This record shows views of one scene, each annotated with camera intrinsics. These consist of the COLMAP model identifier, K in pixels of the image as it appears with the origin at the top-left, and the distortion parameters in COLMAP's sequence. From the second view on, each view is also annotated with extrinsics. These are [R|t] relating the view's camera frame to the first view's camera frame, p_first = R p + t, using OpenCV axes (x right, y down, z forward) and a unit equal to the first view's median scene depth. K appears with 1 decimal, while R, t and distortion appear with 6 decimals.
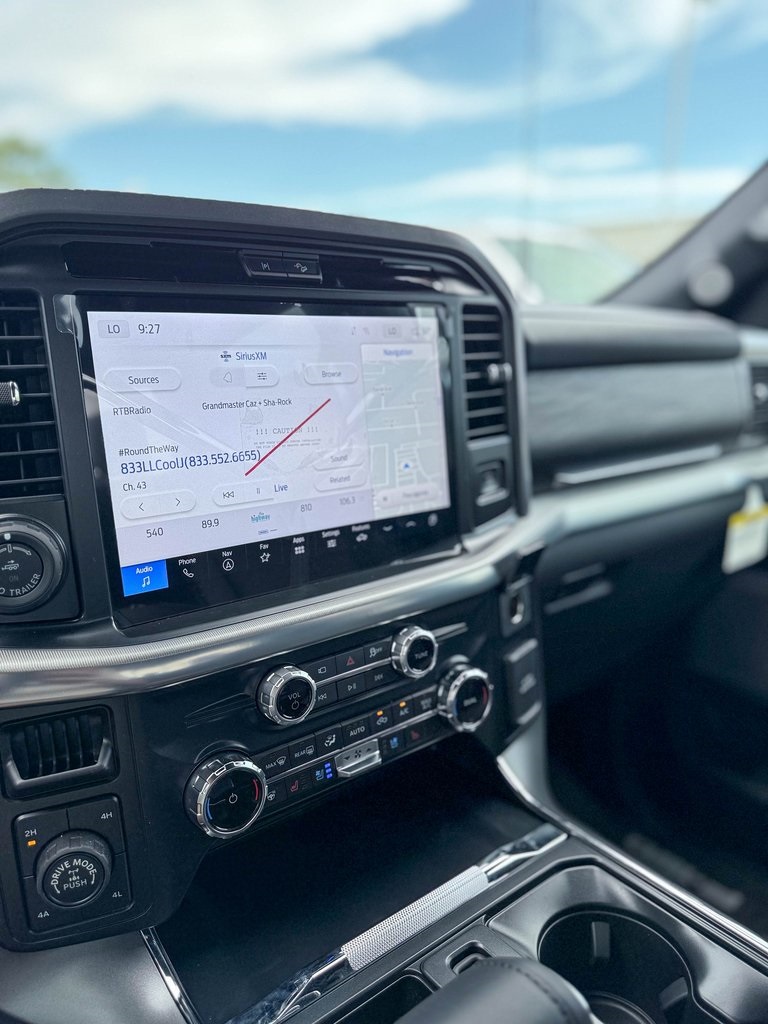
lens RADIAL K [[729.2, 0, 378.8], [0, 729.2, 509.3], [0, 0, 1]] dist [0.054139, -0.102161]
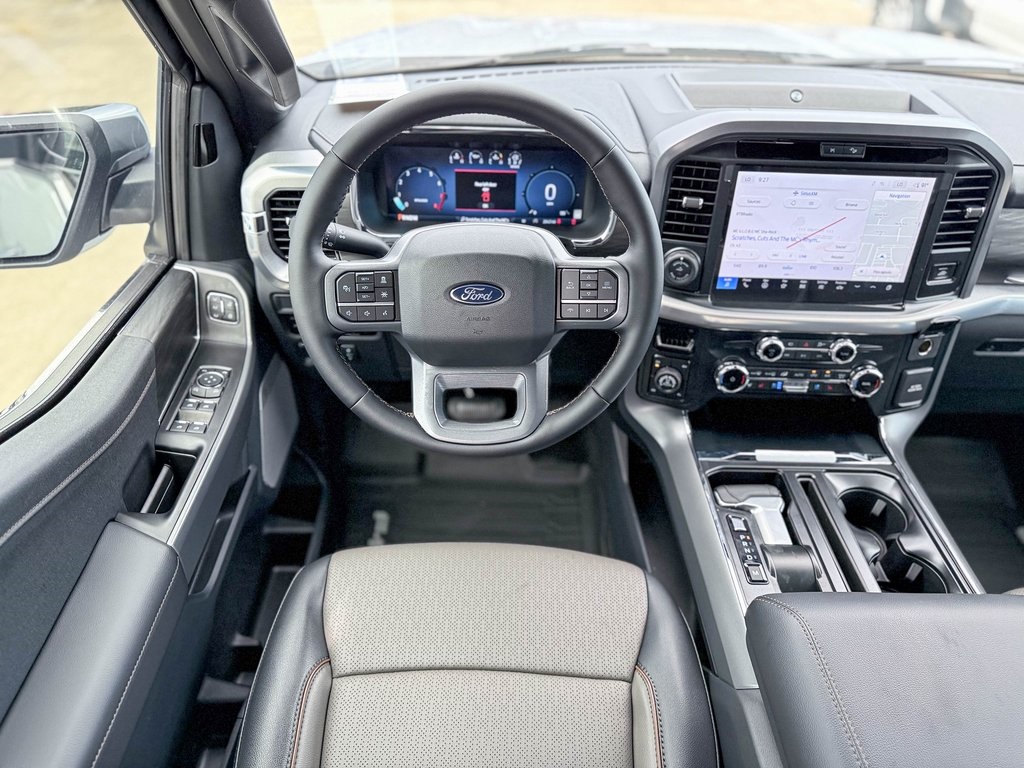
lens RADIAL K [[728.0, 0, 497.8], [0, 728.0, 384.8], [0, 0, 1]] dist [0.056942, -0.106498]
pose [[0.783257, 0.389109, -0.484873, 0.336659], [-0.169864, 0.884185, 0.435159, -0.463399], [0.598042, -0.258479, 0.758640, -1.184772]]
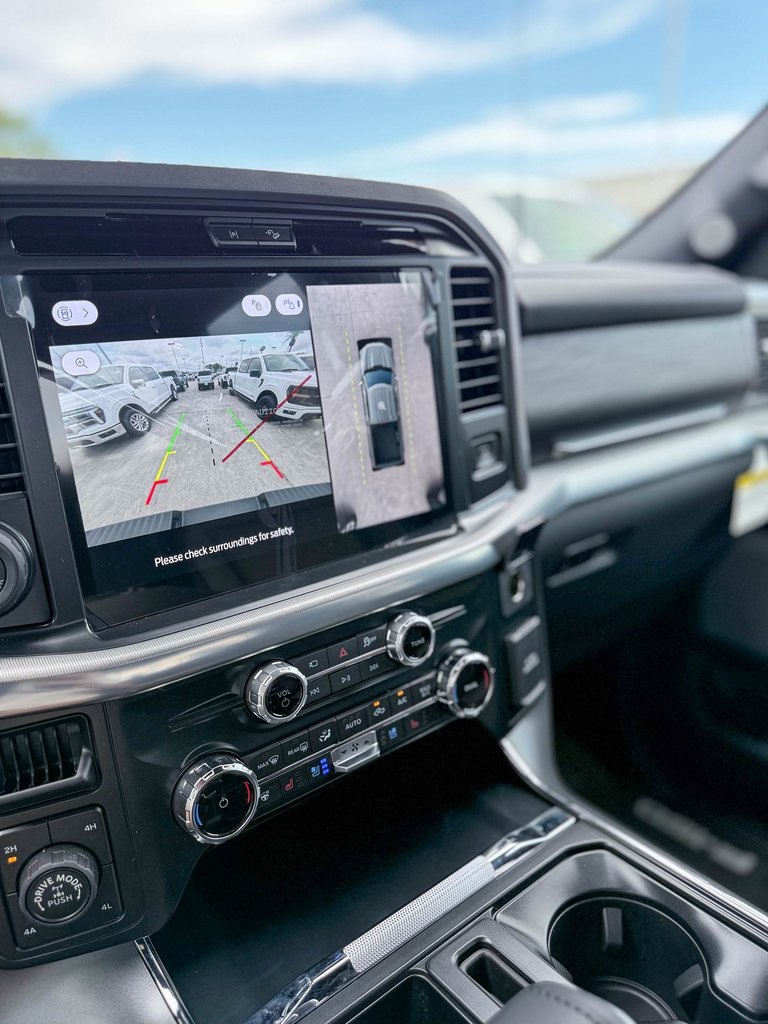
lens RADIAL K [[728.0, 0, 384.0], [0, 728.0, 512.0], [0, 0, 1]] dist [0.056942, -0.106498]
pose [[0.999291, -0.037633, -0.000582, 0.021745], [0.037617, 0.998113, 0.048529, -0.019166], [-0.001246, -0.048516, 0.998822, 0.058184]]
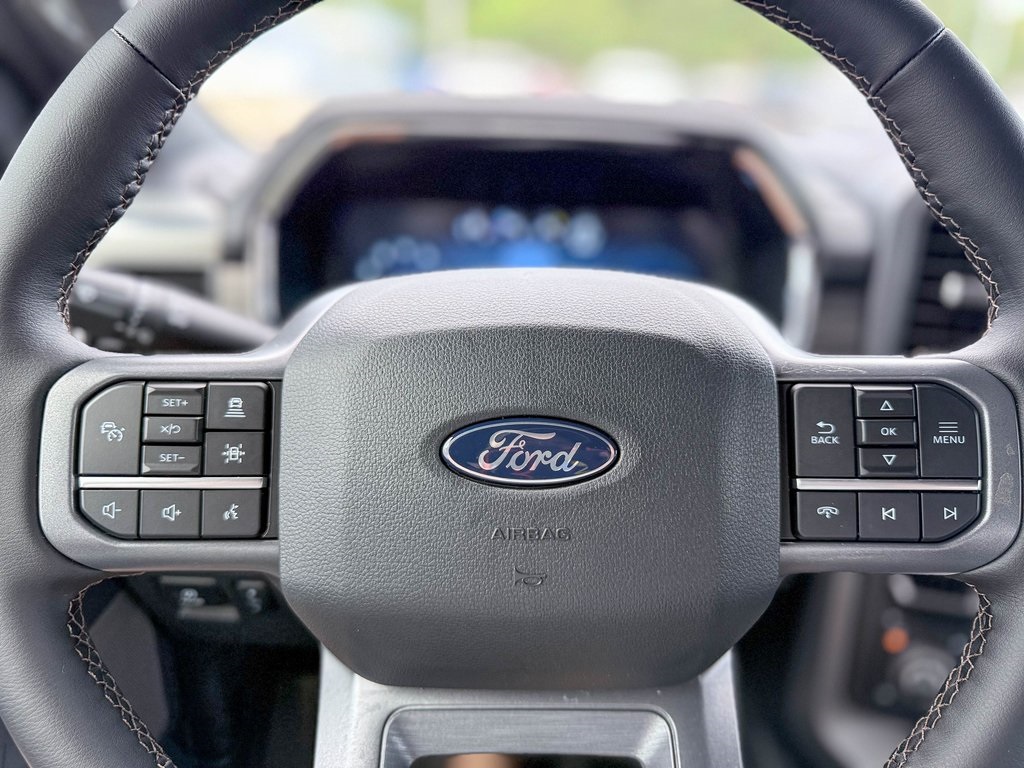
lens RADIAL K [[719.6, 0, 517.2], [0, 719.6, 382.6], [0, 0, 1]] dist [0.116520, -0.189563]
pose [[0.780576, 0.245976, -0.574628, -0.296519], [-0.185094, 0.969045, 0.163378, -0.055426], [0.597027, -0.021168, 0.801942, -0.333406]]
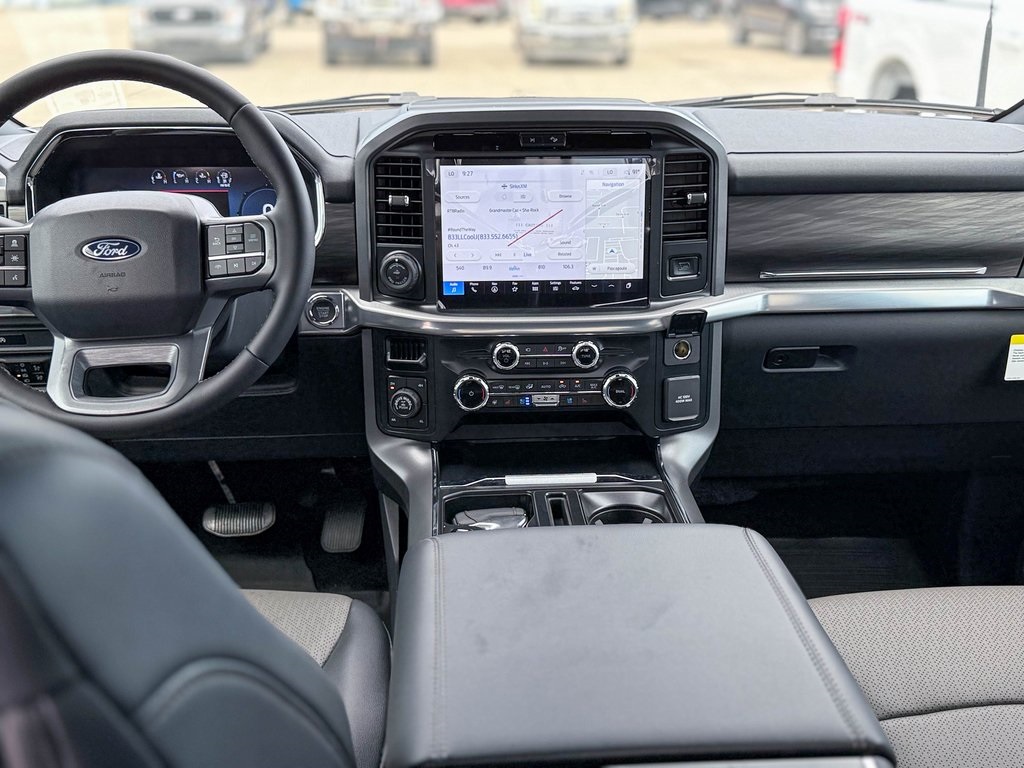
lens RADIAL K [[1009.7, 0, 512.0], [0, 1009.7, 384.0], [0, 0, 1]] dist [0.041966, -0.011527]
pose [[0.818838, 0.187711, -0.542465, 1.340612], [-0.130601, 0.981159, 0.142374, -0.068710], [0.558969, -0.045735, 0.827926, -1.248236]]
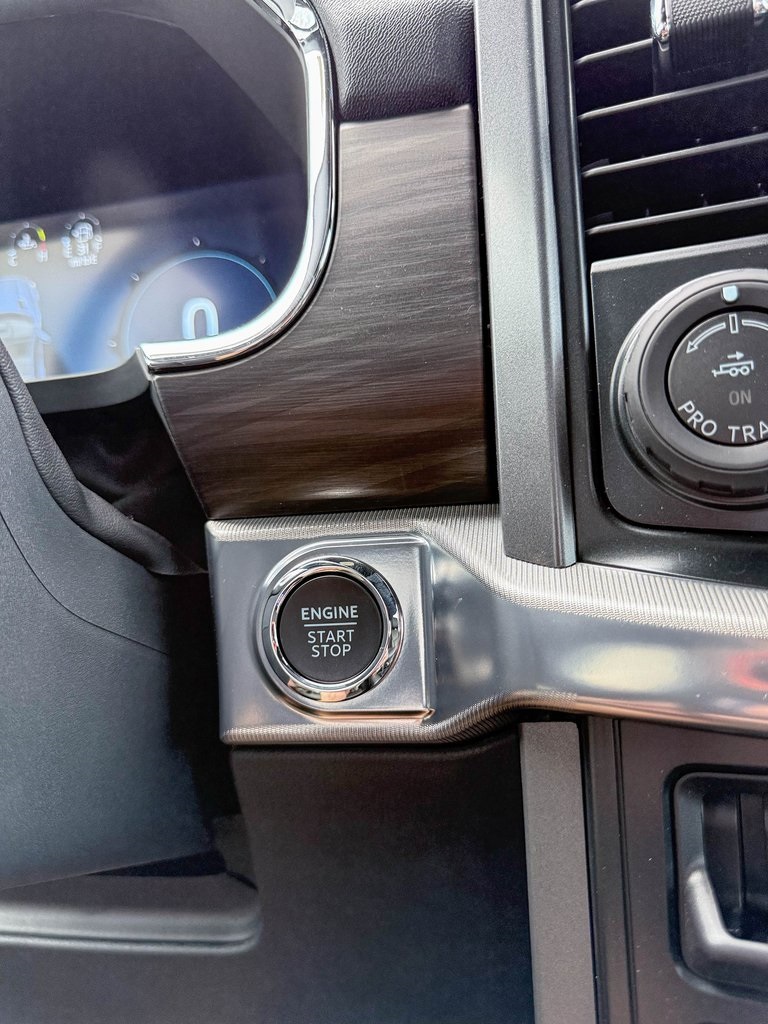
lens RADIAL K [[753.6, 0, 384.0], [0, 753.6, 512.0], [0, 0, 1]] dist [-0.011047, -0.006472]
pose [[0.655992, -0.021011, -0.754476, -0.246934], [-0.114284, 0.985322, -0.126806, 0.179602], [0.746066, 0.169408, 0.643962, 0.469590]]
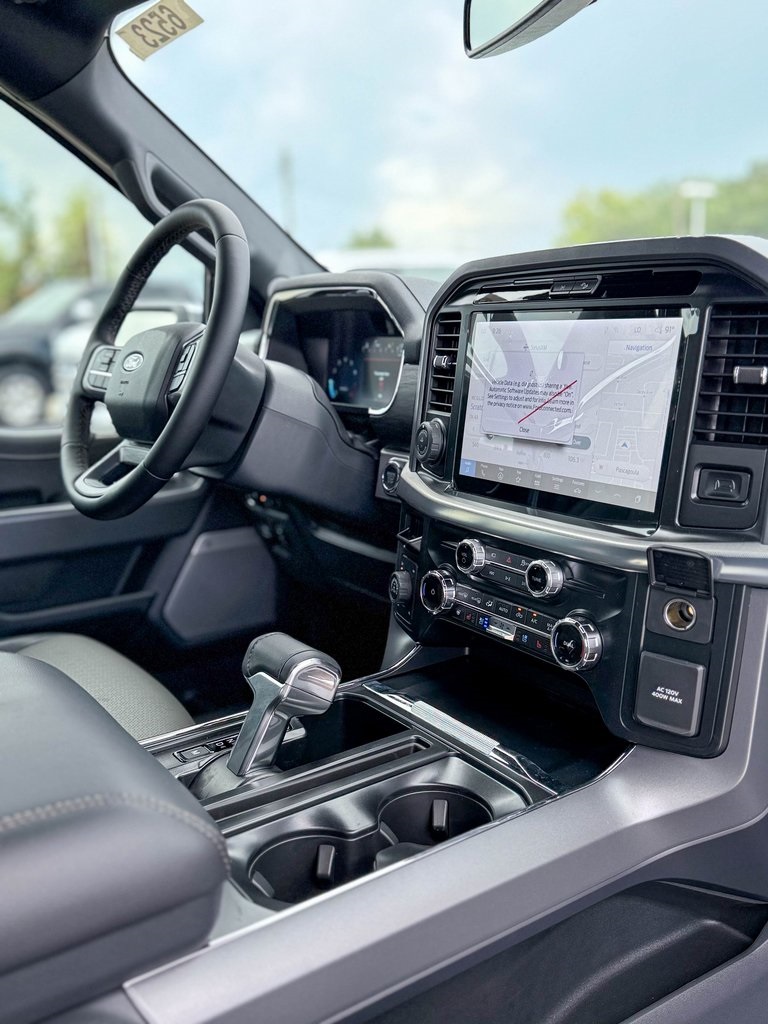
lens RADIAL K [[871.0, 0, 384.0], [0, 871.0, 512.0], [0, 0, 1]] dist [0.004157, 0.000465]
pose [[-0.052382, 0.203494, -0.977674, 1.614787], [-0.222864, 0.951944, 0.210080, -0.184900], [0.973441, 0.228893, -0.004513, 0.740615]]
